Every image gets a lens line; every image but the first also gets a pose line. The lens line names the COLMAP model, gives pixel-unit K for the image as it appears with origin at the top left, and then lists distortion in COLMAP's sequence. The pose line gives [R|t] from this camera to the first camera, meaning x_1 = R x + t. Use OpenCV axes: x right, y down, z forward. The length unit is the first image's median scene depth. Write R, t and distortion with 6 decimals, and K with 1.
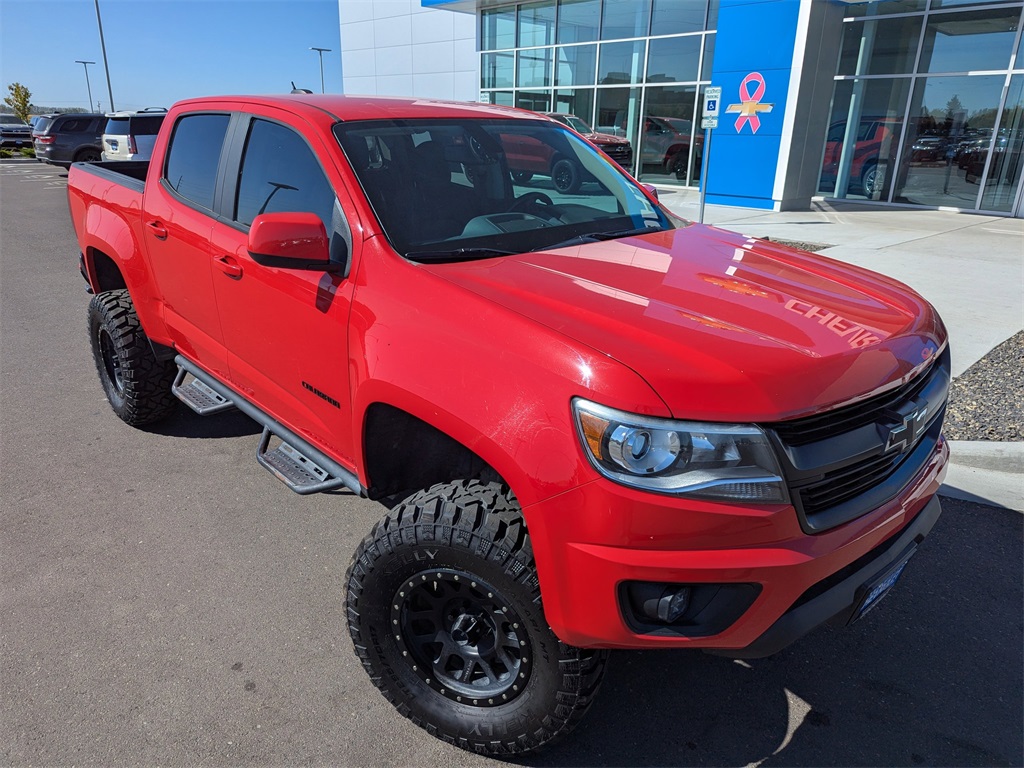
lens RADIAL K [[722.7, 0, 512.0], [0, 722.7, 384.0], [0, 0, 1]] dist [0.045396, -0.033065]
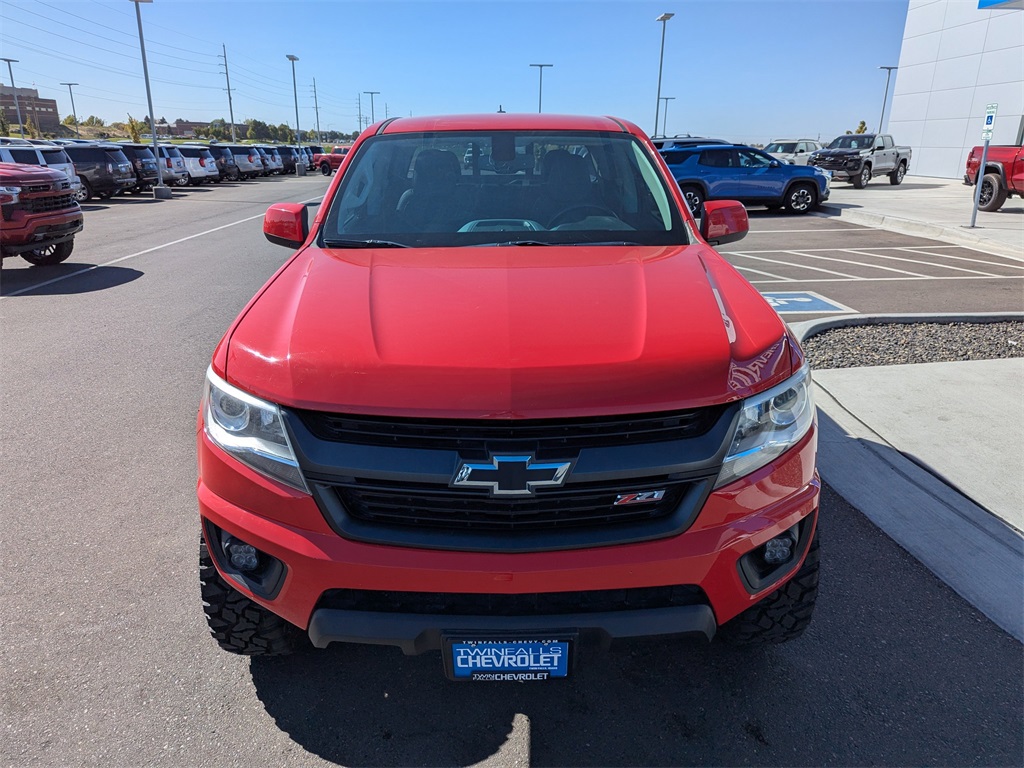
lens RADIAL K [[725.5, 0, 513.4], [0, 725.5, 378.2], [0, 0, 1]] dist [0.035647, -0.025924]
pose [[0.756216, 0.185377, -0.627513, 0.756698], [-0.209888, 0.977073, 0.035706, -0.054546], [0.619745, 0.104706, 0.777787, 0.238916]]
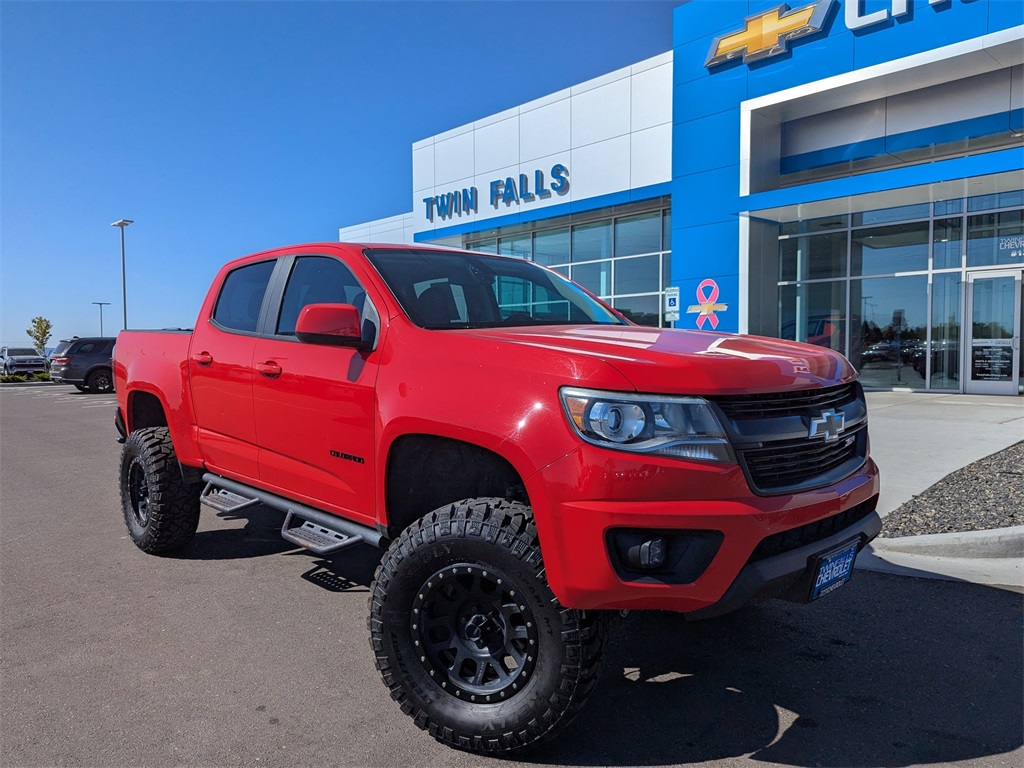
lens RADIAL K [[722.0, 0, 509.4], [0, 722.0, 377.6], [0, 0, 1]] dist [0.050009, -0.041790]
pose [[0.999331, -0.030913, 0.019528, -0.019718], [0.035343, 0.953533, -0.299207, 0.244130], [-0.009371, 0.299697, 0.953988, -0.151715]]
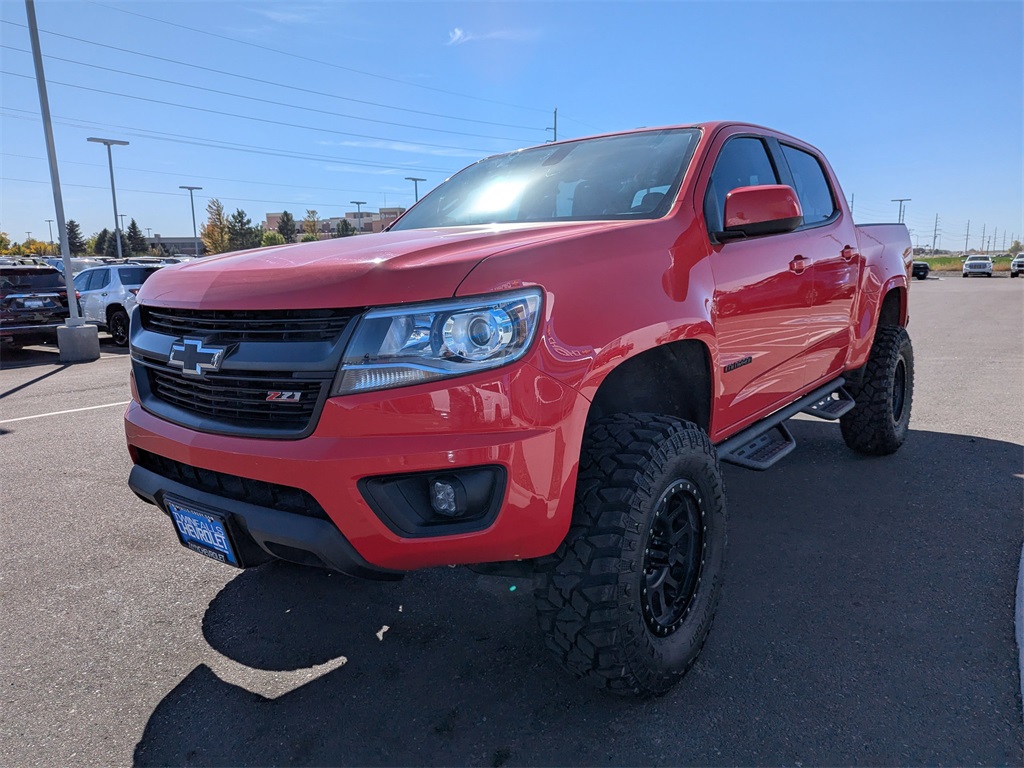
lens RADIAL K [[722.0, 0, 509.4], [0, 722.0, 377.6], [0, 0, 1]] dist [0.050009, -0.041790]
pose [[0.176050, 0.129809, -0.975785, 1.141605], [-0.307141, 0.949024, 0.070835, -0.079600], [0.935239, 0.287233, 0.206945, 0.866834]]
